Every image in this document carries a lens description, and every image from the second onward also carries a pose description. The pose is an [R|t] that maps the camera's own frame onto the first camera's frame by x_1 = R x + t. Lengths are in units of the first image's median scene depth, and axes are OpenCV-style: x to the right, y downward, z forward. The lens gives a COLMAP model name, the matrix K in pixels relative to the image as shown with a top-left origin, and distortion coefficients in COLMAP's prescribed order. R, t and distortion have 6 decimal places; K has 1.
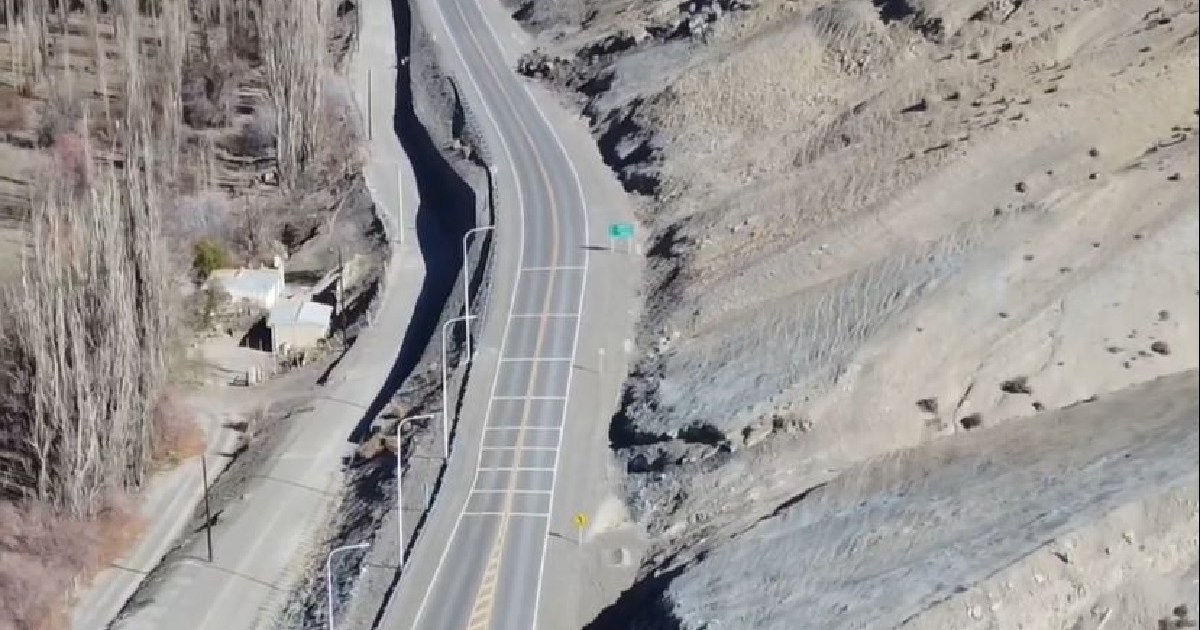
lens RADIAL K [[3326.0, 0, 600.0], [0, 3326.0, 315.0], [0, 0, 1]] dist [-0.071045, -1.407766]
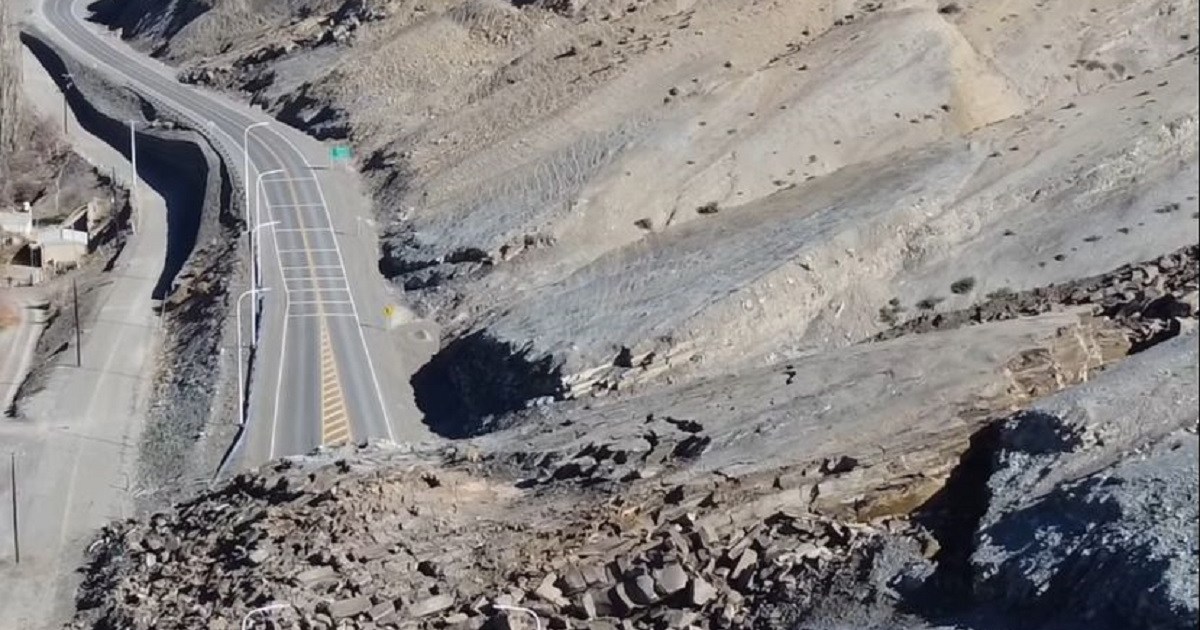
lens RADIAL K [[3326.0, 0, 600.0], [0, 3326.0, 315.0], [0, 0, 1]] dist [-0.071045, -1.407766]
pose [[0.974507, -0.021427, 0.223332, -0.188688], [0.044468, 0.994127, -0.098658, 0.172301], [-0.219907, 0.106074, 0.969737, -0.221859]]
